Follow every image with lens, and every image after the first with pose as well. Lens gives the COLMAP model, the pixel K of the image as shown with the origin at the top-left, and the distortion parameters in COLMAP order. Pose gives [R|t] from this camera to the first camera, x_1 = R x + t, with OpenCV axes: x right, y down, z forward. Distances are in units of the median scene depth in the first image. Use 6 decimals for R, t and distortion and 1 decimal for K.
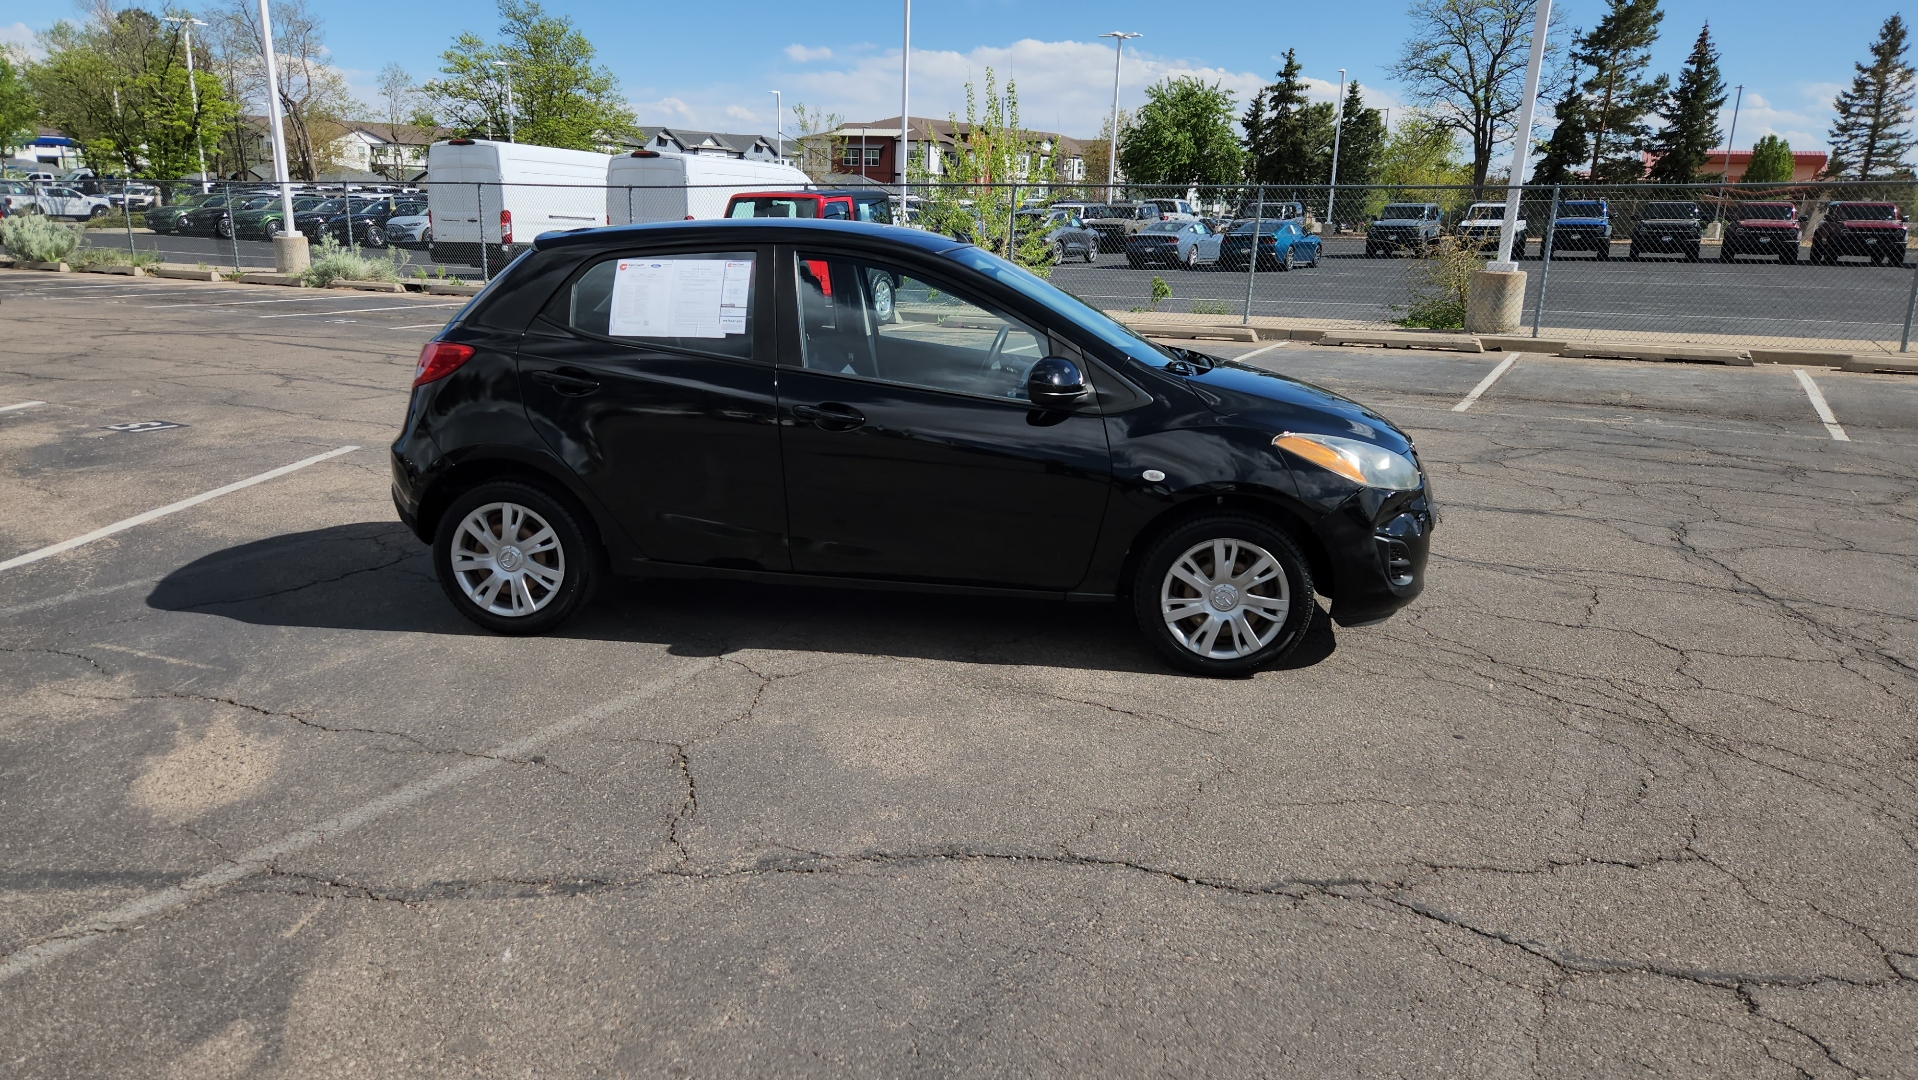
lens RADIAL K [[1283.2, 0, 934.7], [0, 1283.2, 559.1], [0, 0, 1]] dist [0.070170, -0.052124]
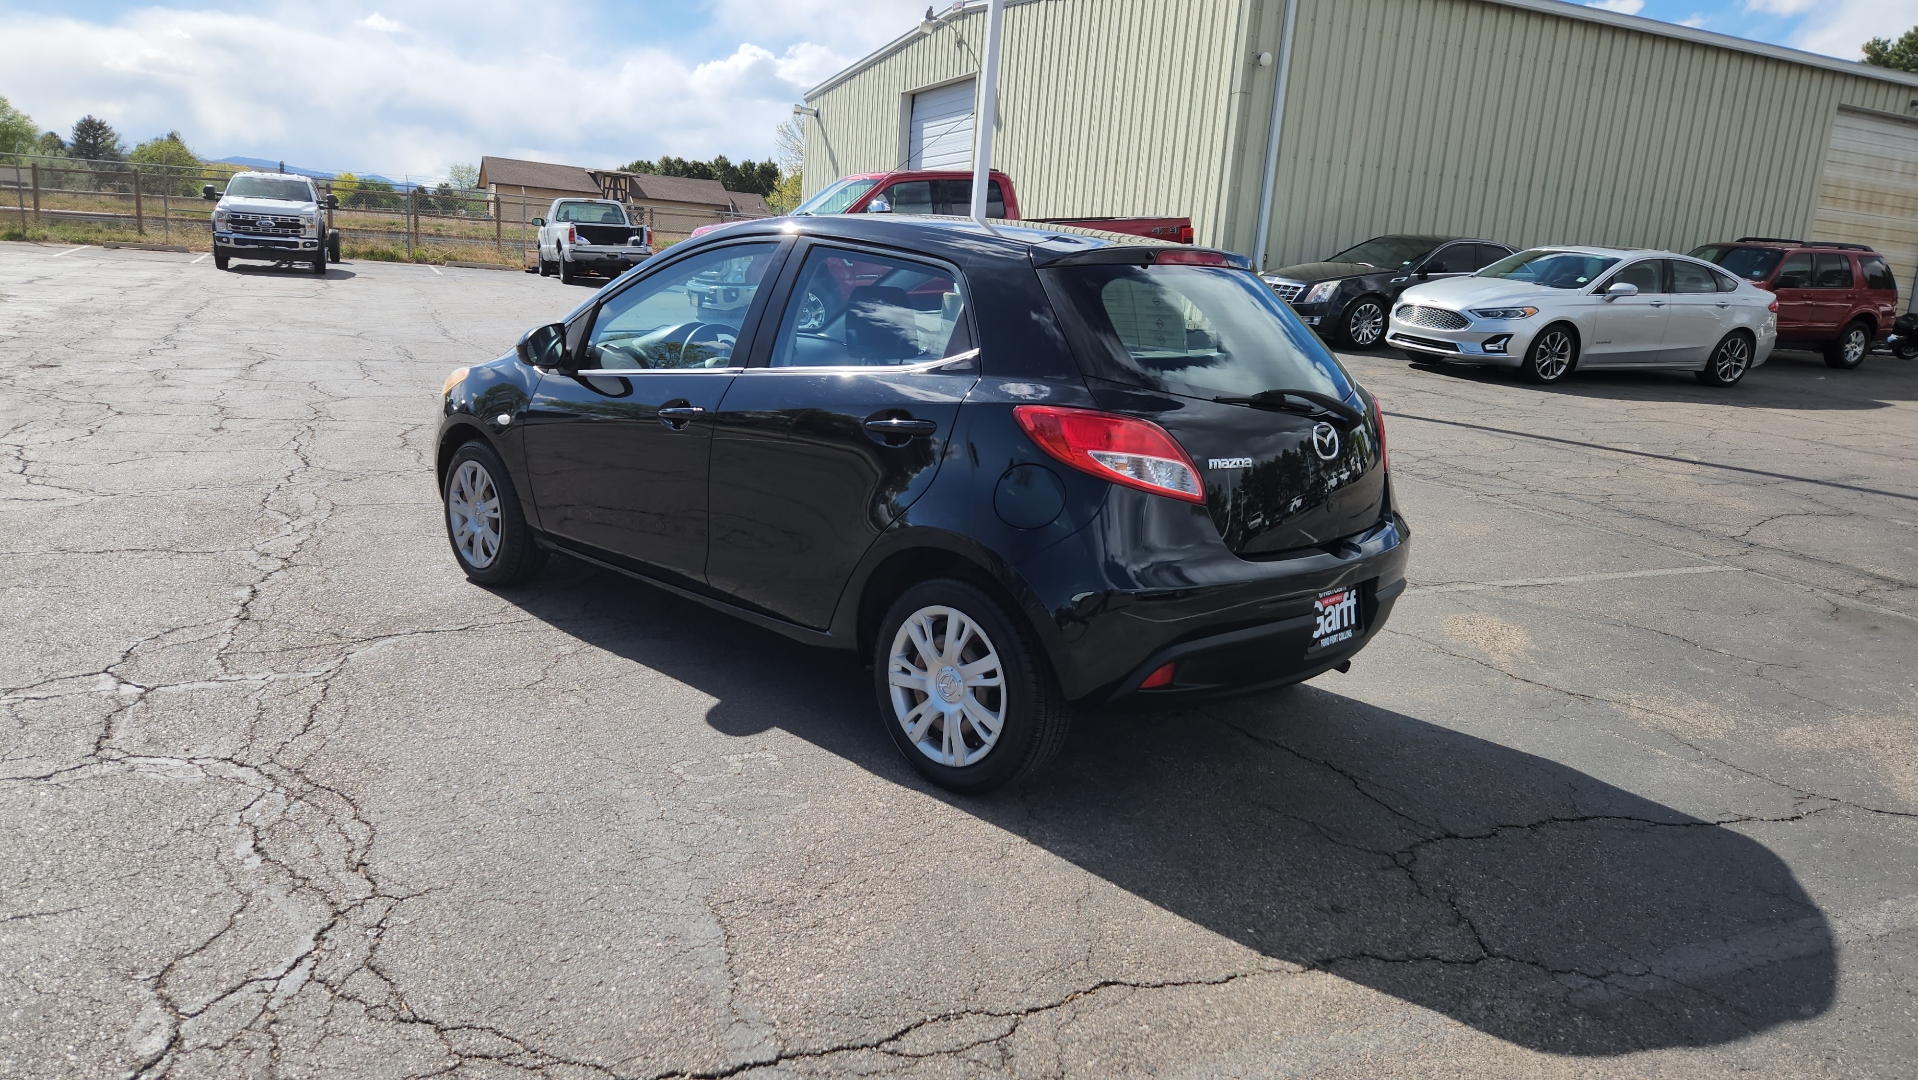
lens RADIAL K [[1282.3, 0, 926.6], [0, 1282.3, 546.4], [0, 0, 1]] dist [0.068529, -0.054927]
pose [[-0.794183, -0.195704, 0.575303, -0.177842], [0.083891, 0.902348, 0.422765, -0.122265], [-0.601860, 0.384016, -0.700212, 0.481398]]
